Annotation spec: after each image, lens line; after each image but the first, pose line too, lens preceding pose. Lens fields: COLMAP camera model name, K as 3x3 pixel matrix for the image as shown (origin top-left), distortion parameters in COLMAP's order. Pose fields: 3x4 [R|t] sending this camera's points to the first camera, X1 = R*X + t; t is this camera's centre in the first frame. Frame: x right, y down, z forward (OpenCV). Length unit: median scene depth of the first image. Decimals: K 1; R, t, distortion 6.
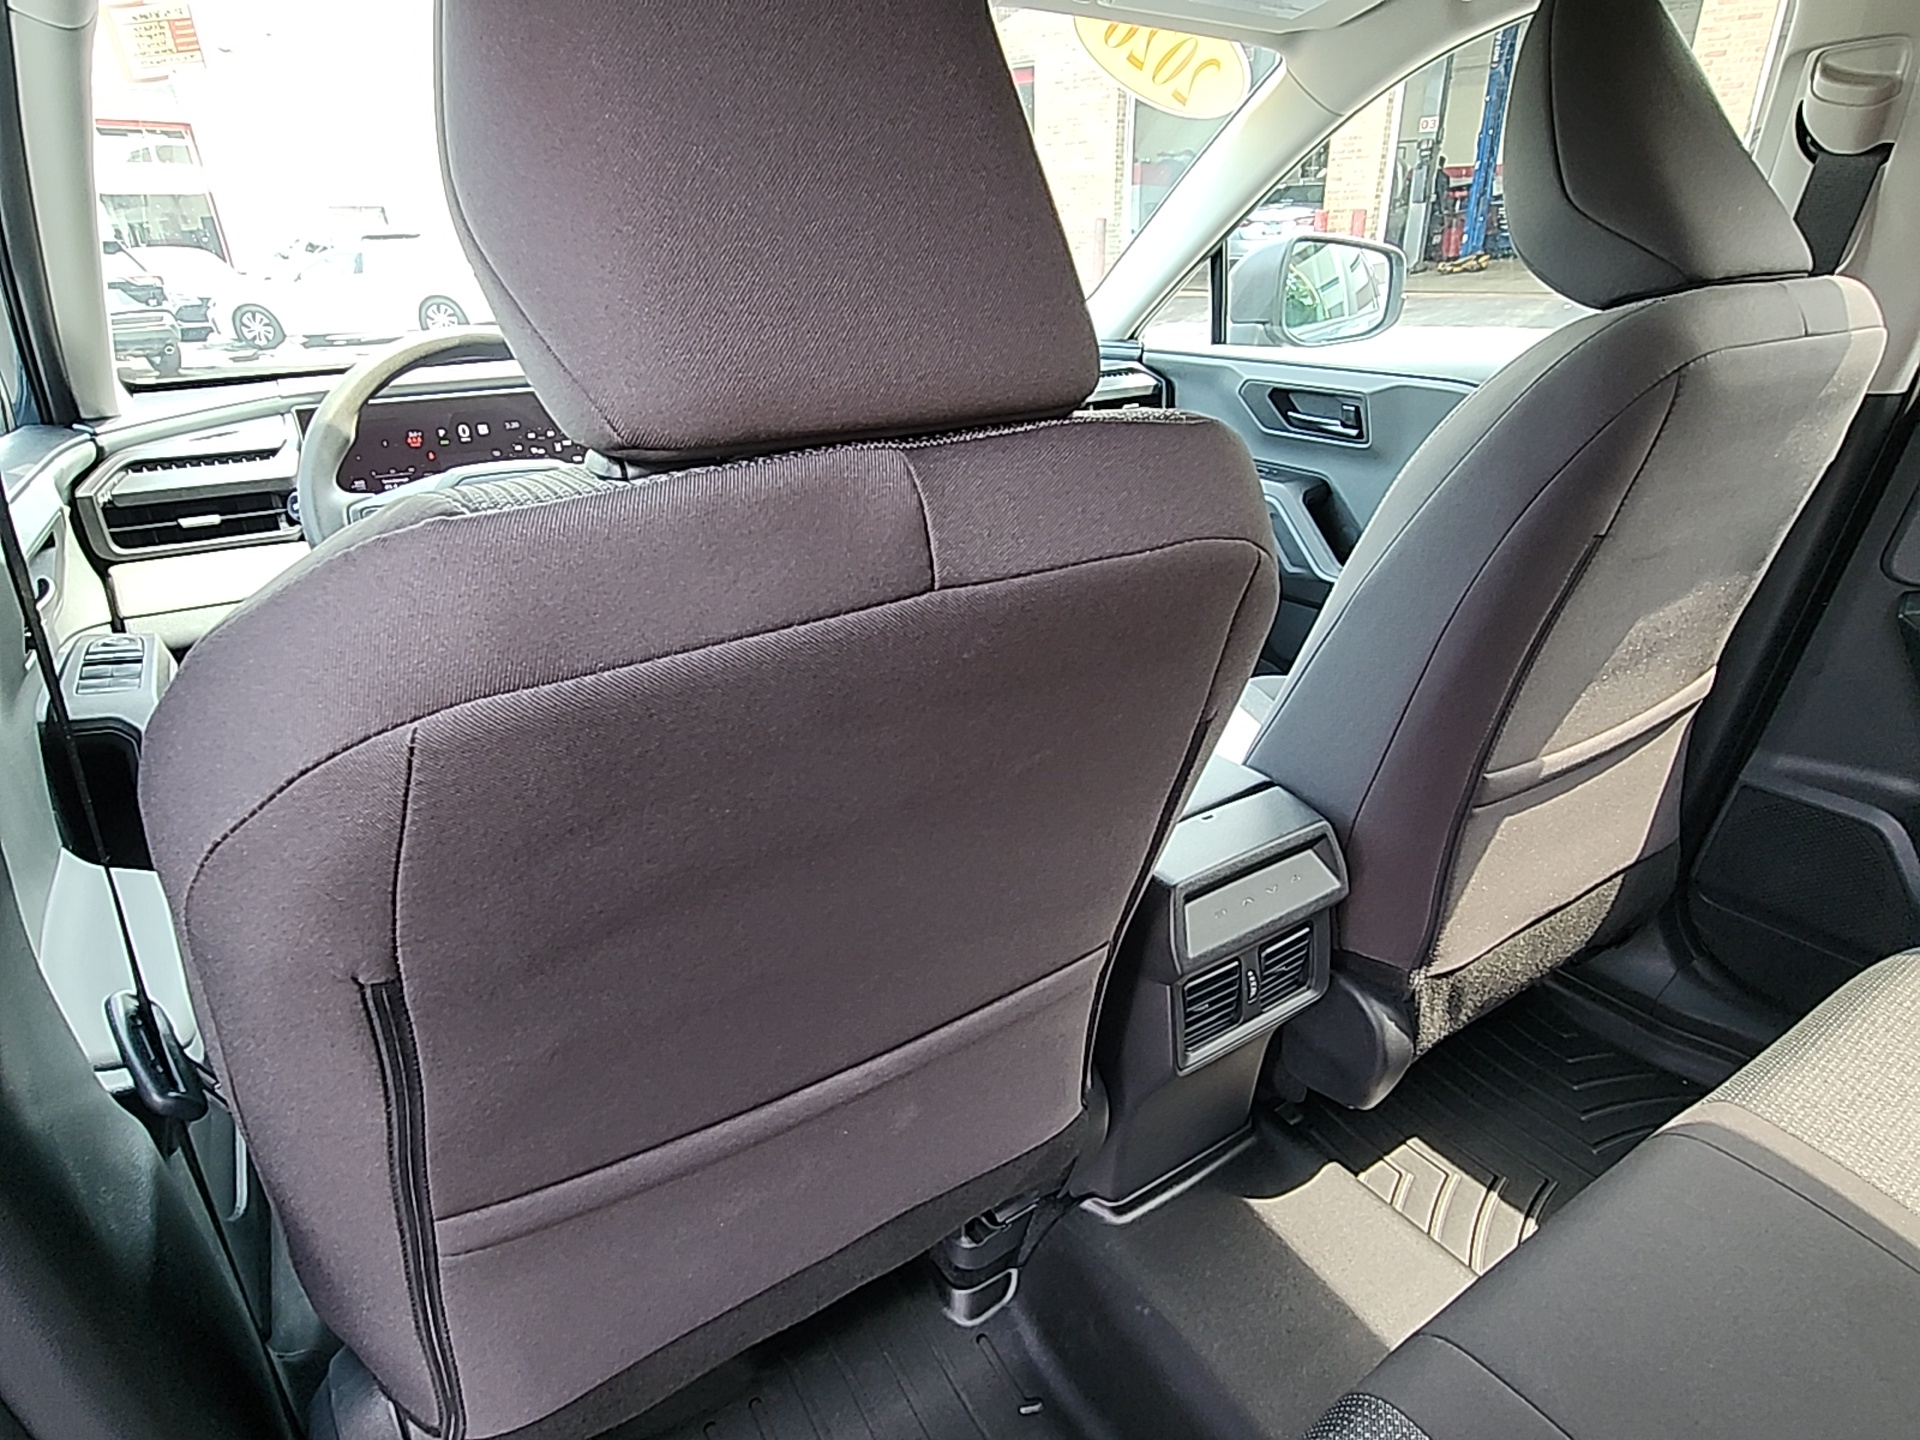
lens RADIAL K [[1063.6, 0, 964.7], [0, 1063.6, 743.3], [0, 0, 1]] dist [0.002607, -0.000636]
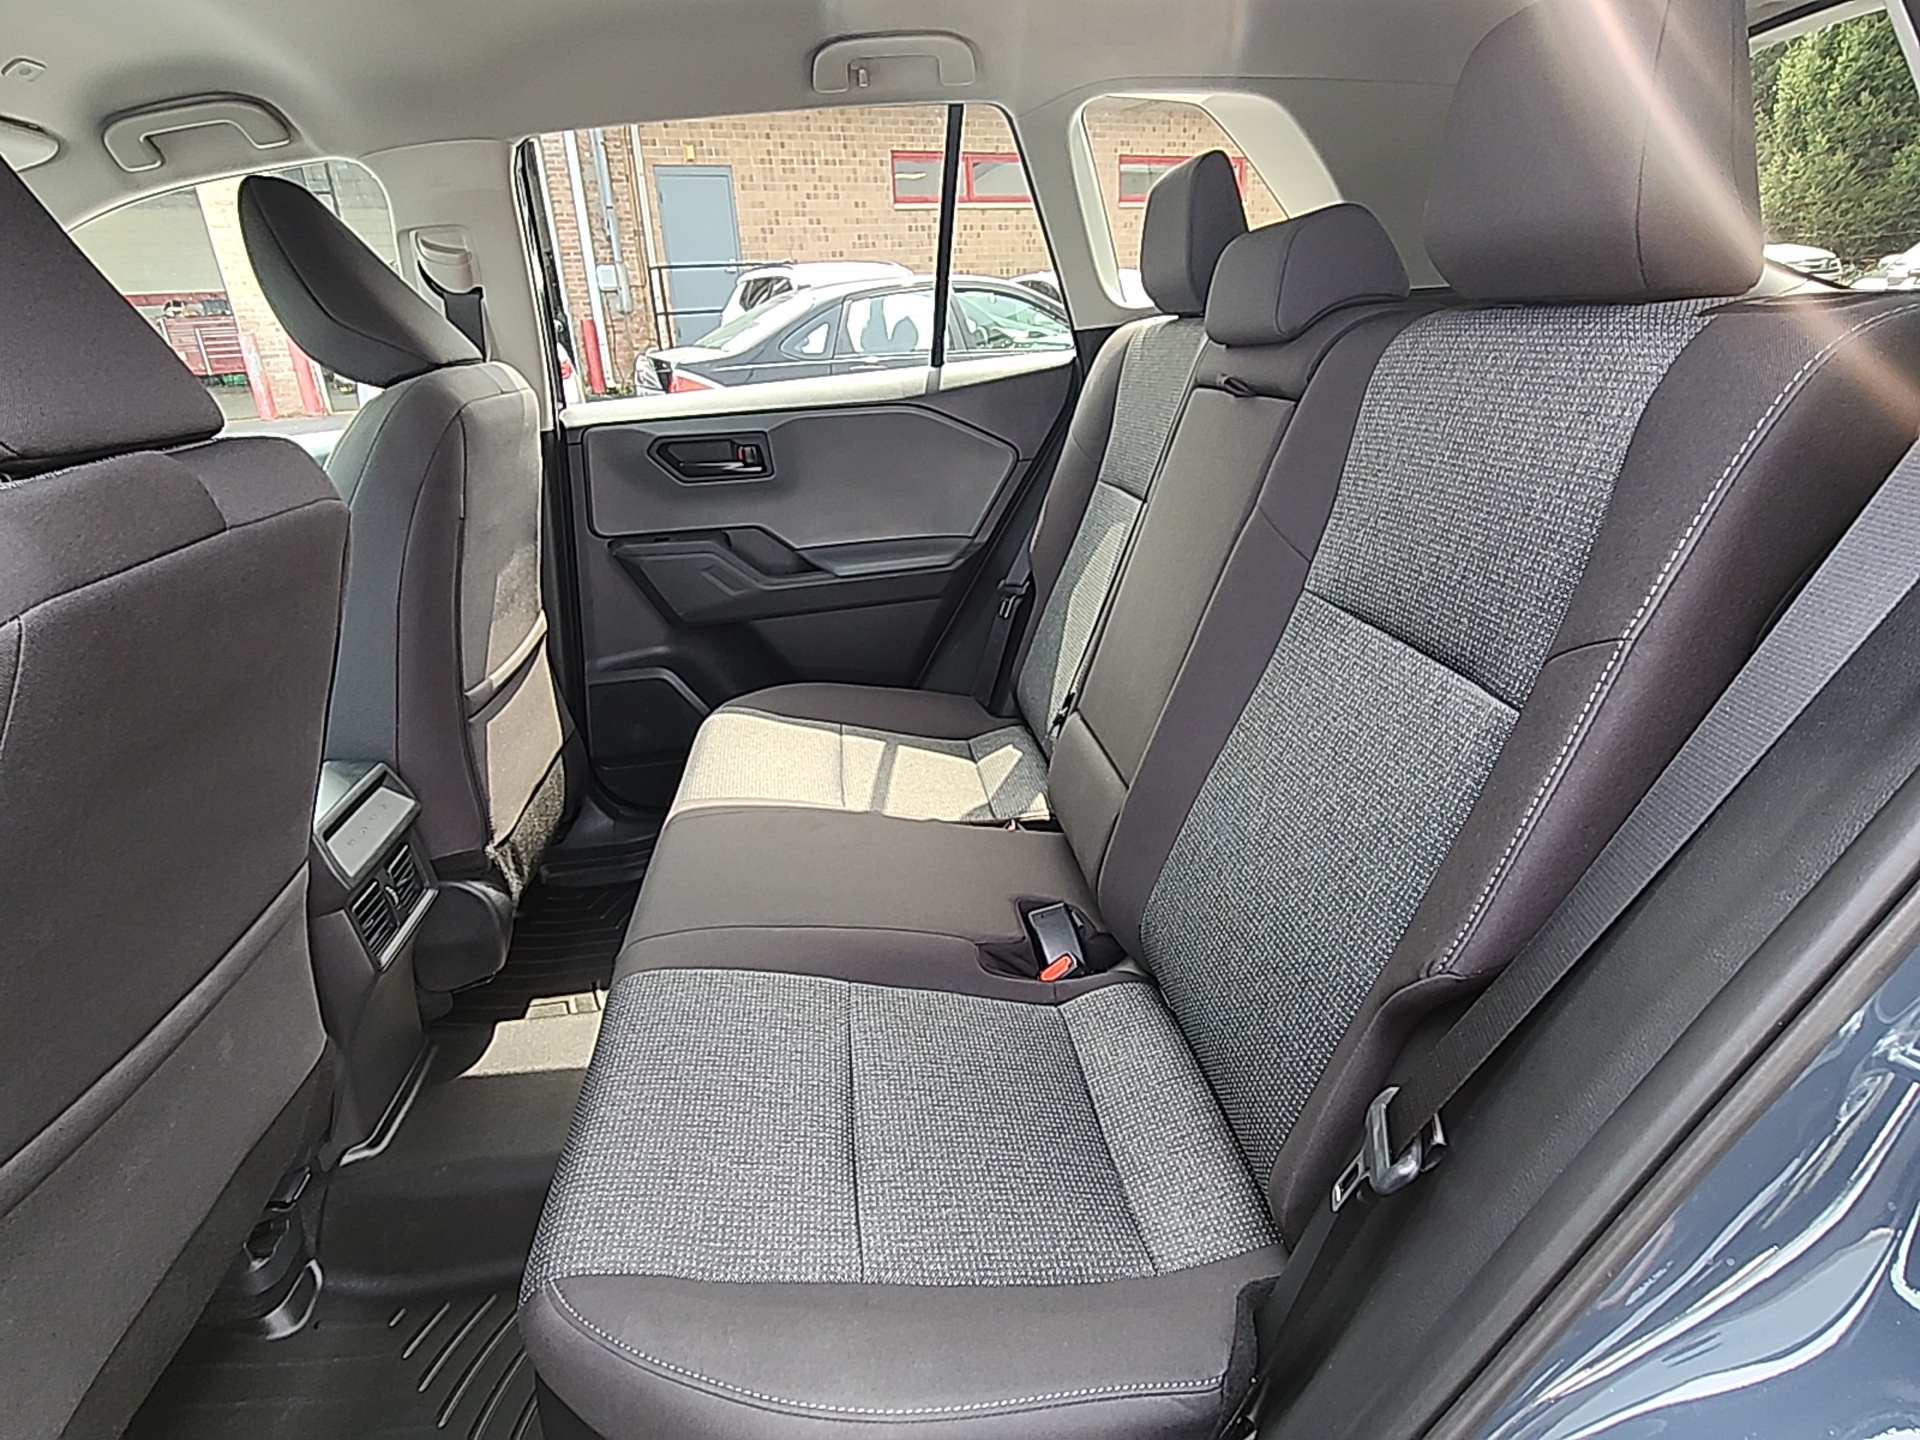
lens RADIAL K [[1027.8, 0, 958.0], [0, 1027.8, 739.0], [0, 0, 1]] dist [0.002504, -0.001047]
pose [[0.447310, -0.345039, 0.825144, -0.380020], [0.423158, 0.894439, 0.144621, 0.159649], [-0.787941, 0.284476, 0.546097, -0.278982]]
